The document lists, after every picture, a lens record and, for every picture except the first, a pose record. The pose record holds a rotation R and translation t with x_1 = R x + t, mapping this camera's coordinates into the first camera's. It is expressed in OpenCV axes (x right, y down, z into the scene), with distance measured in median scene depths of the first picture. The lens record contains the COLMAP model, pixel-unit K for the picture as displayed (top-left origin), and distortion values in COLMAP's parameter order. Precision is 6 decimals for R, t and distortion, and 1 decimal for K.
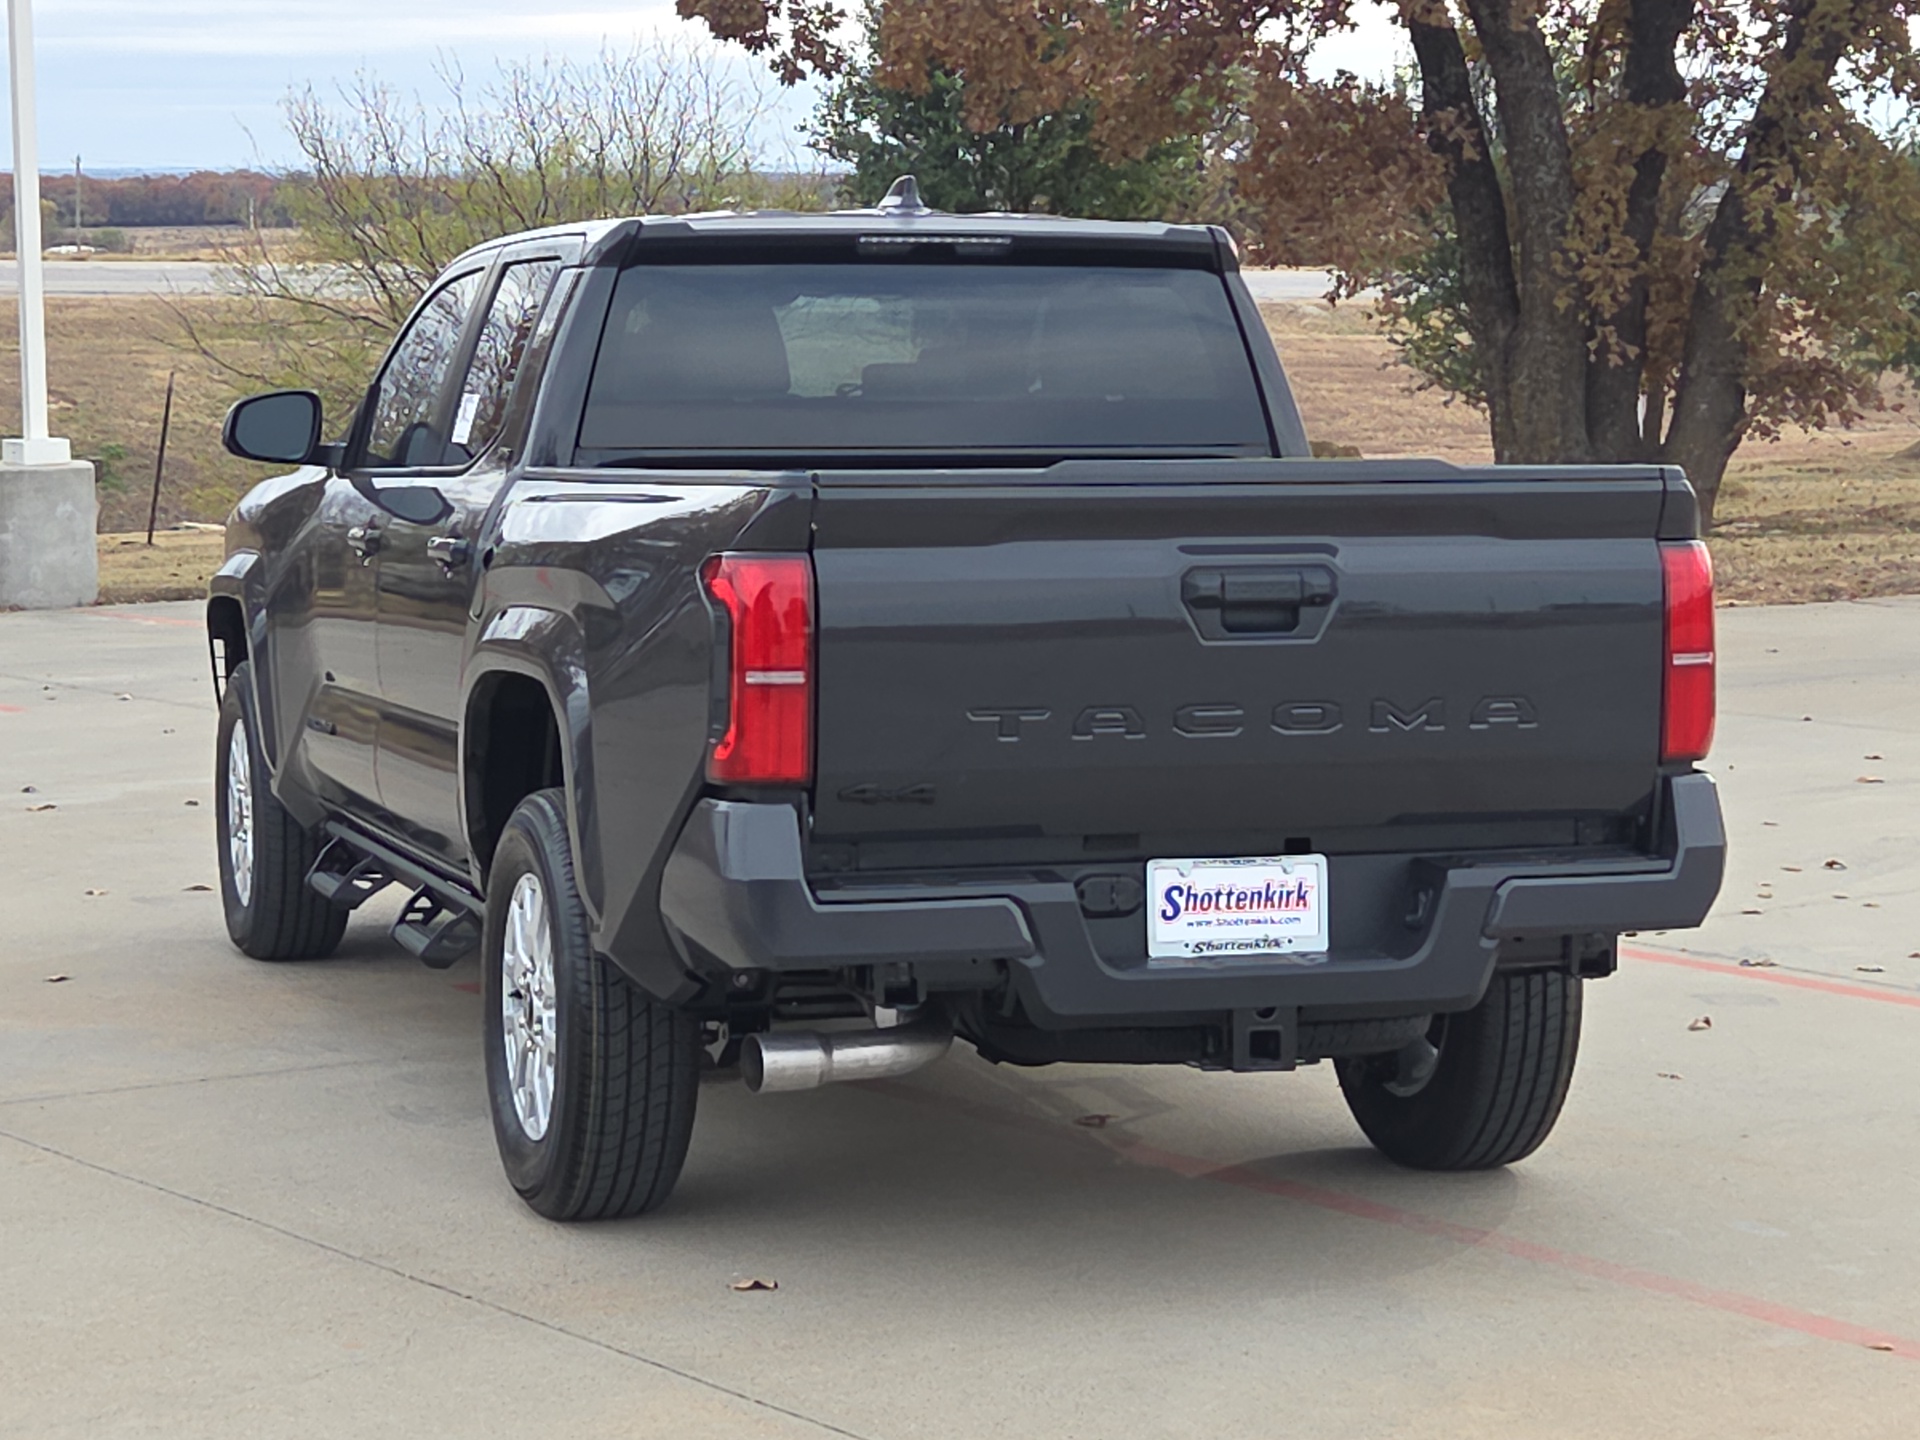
lens RADIAL K [[4317.6, 0, 960.0], [0, 4317.6, 720.0], [0, 0, 1]] dist [0.177378, -0.151358]
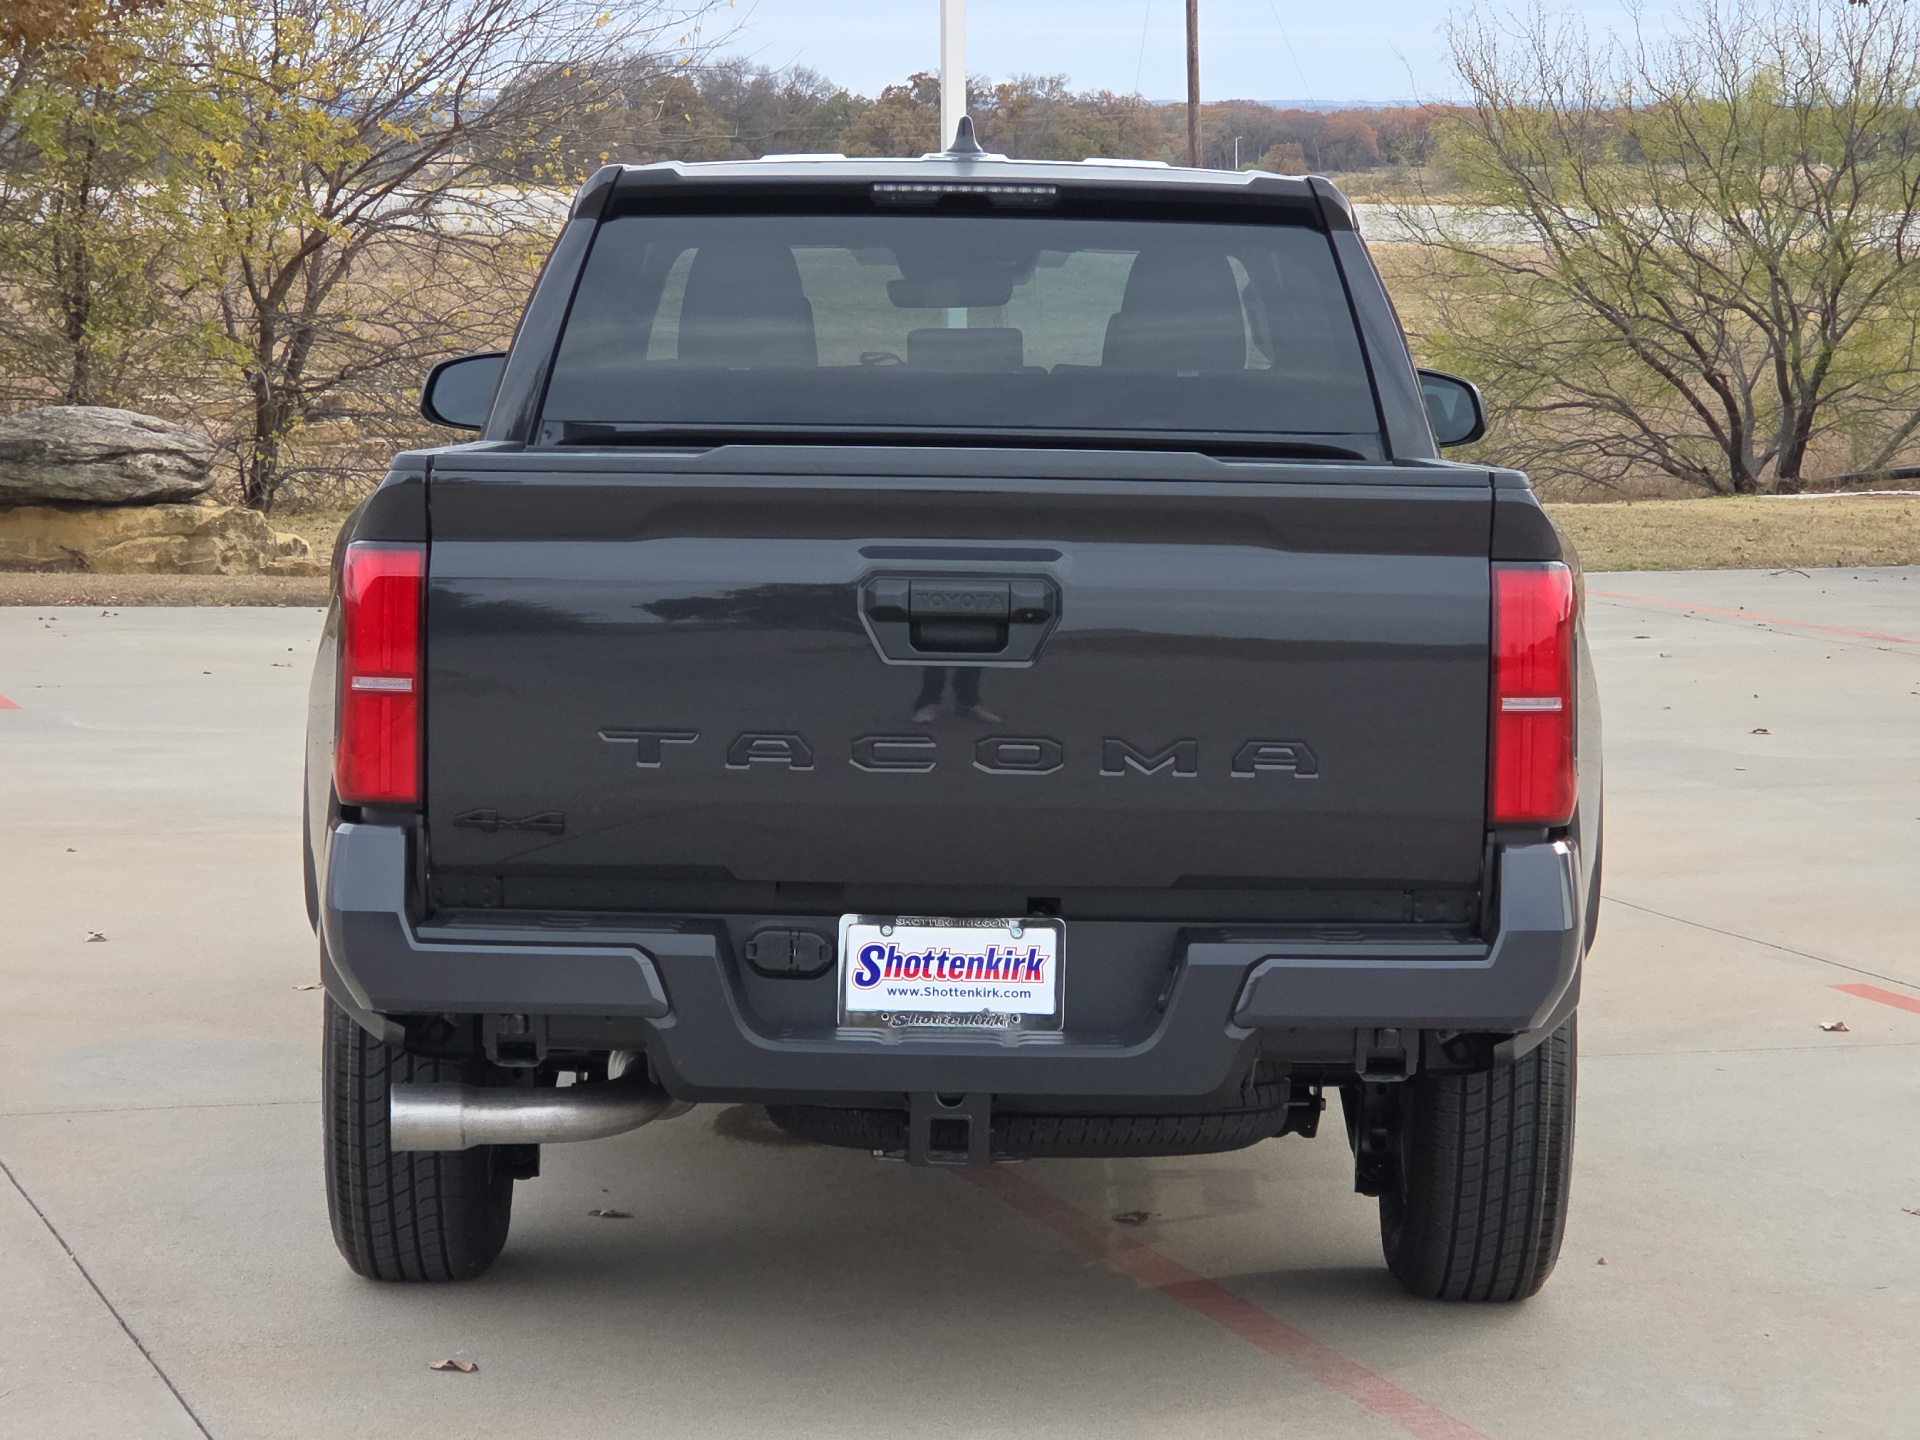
lens RADIAL K [[5137.2, 0, 960.0], [0, 5137.2, 720.0], [0, 0, 1]] dist [-0.864929, -0.022896]
pose [[0.950464, 0.039156, -0.308358, 0.374787], [-0.040104, 0.999190, 0.003265, -0.010080], [0.308236, 0.009263, 0.951265, 0.042305]]
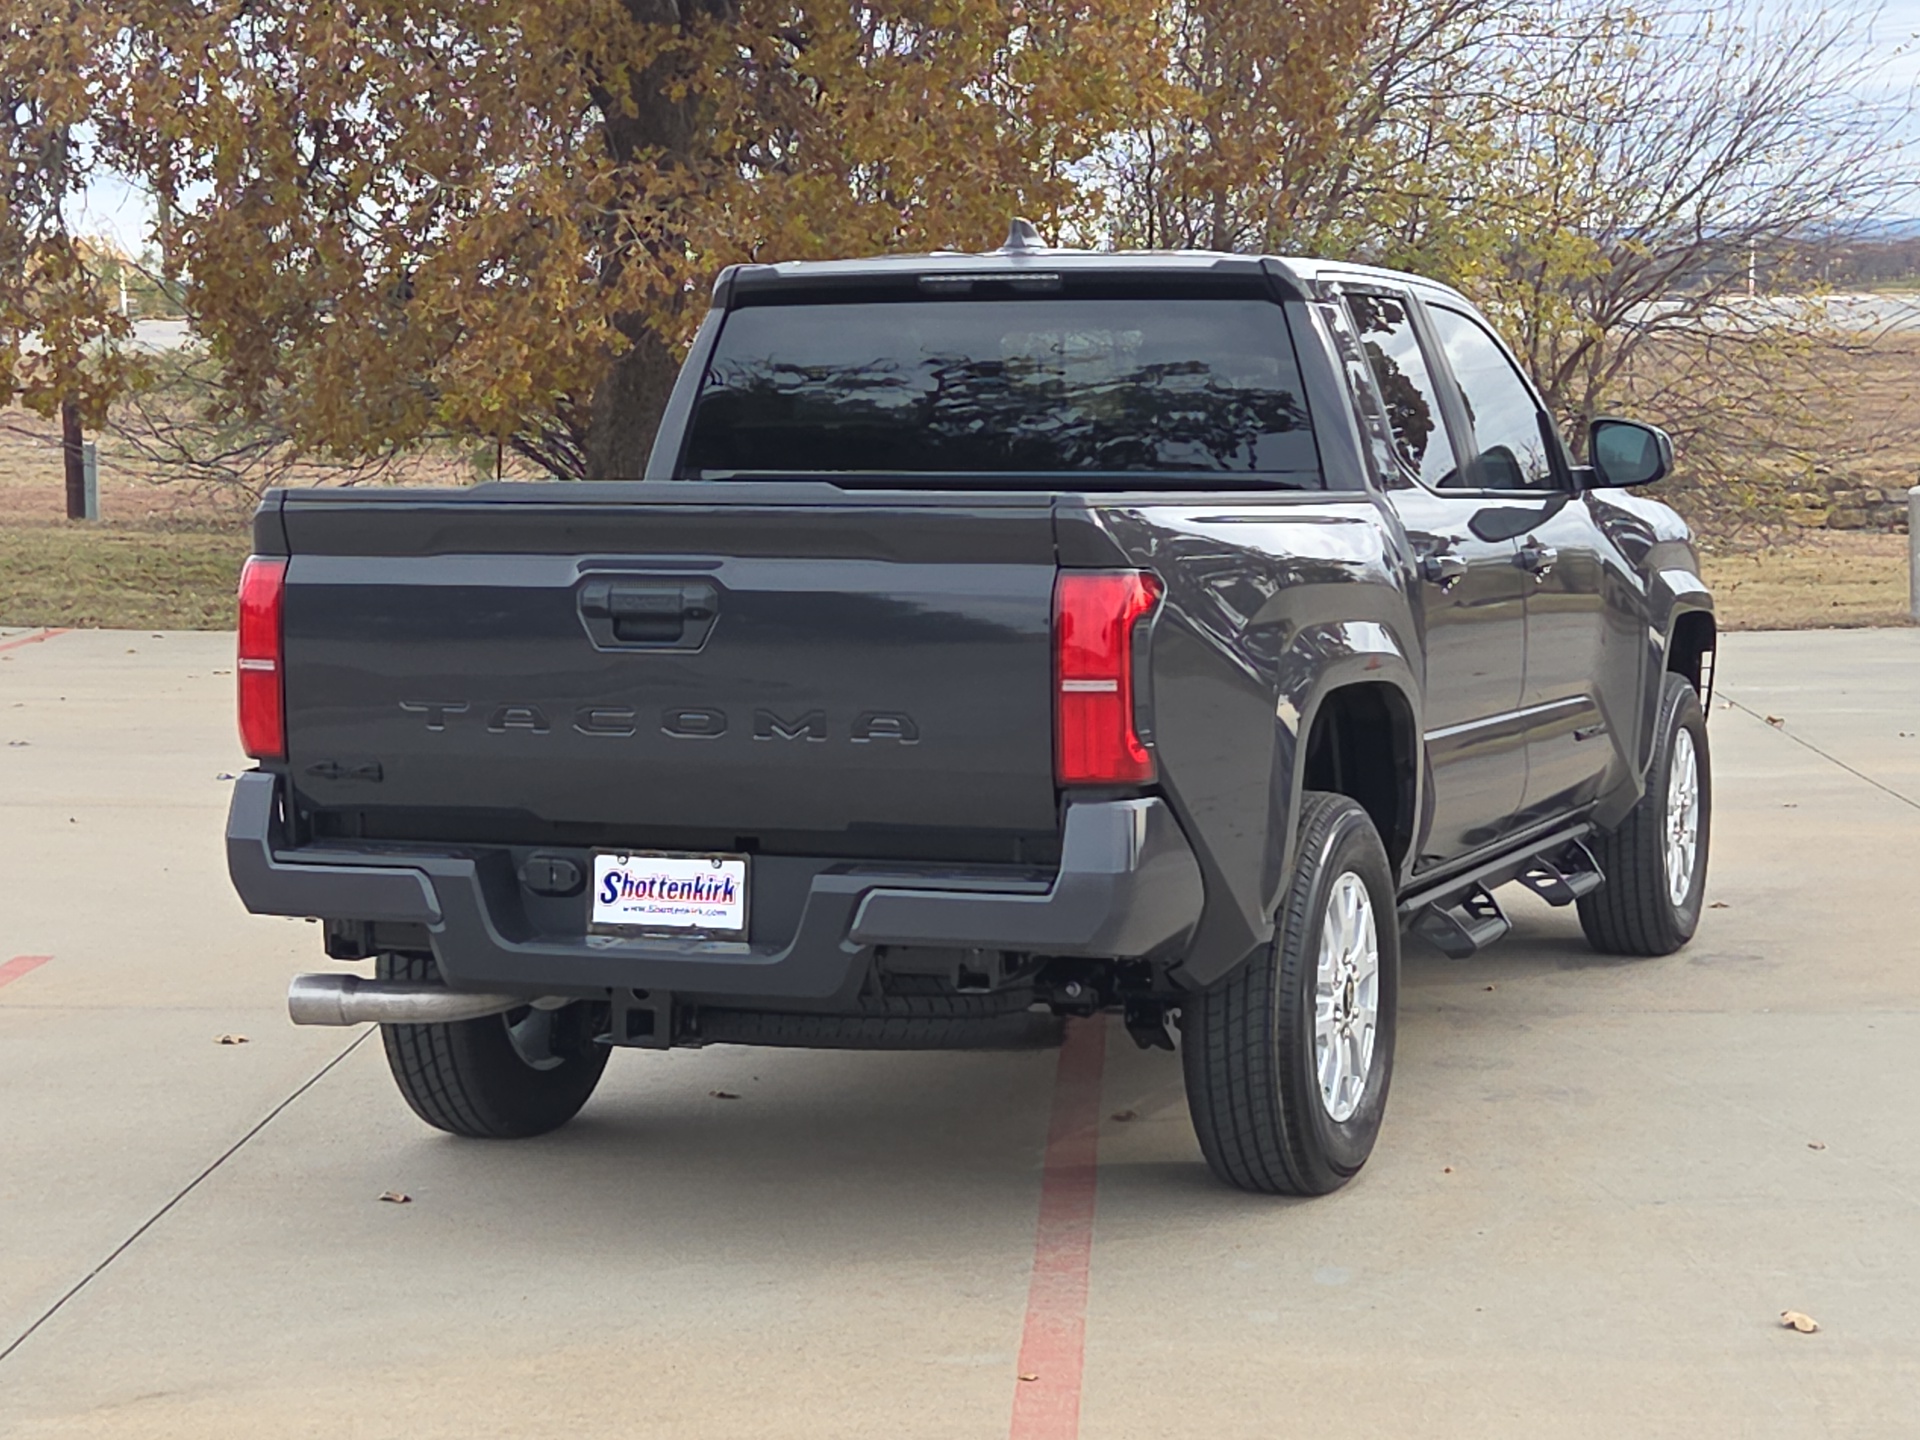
lens RADIAL K [[4261.6, 0, 960.0], [0, 4261.6, 720.0], [0, 0, 1]] dist [0.050570, 0.161707]
pose [[0.778604, 0.044627, -0.625927, 0.786818], [-0.047801, 0.998788, 0.011750, -0.016743], [0.625692, 0.020771, 0.779793, 0.214163]]
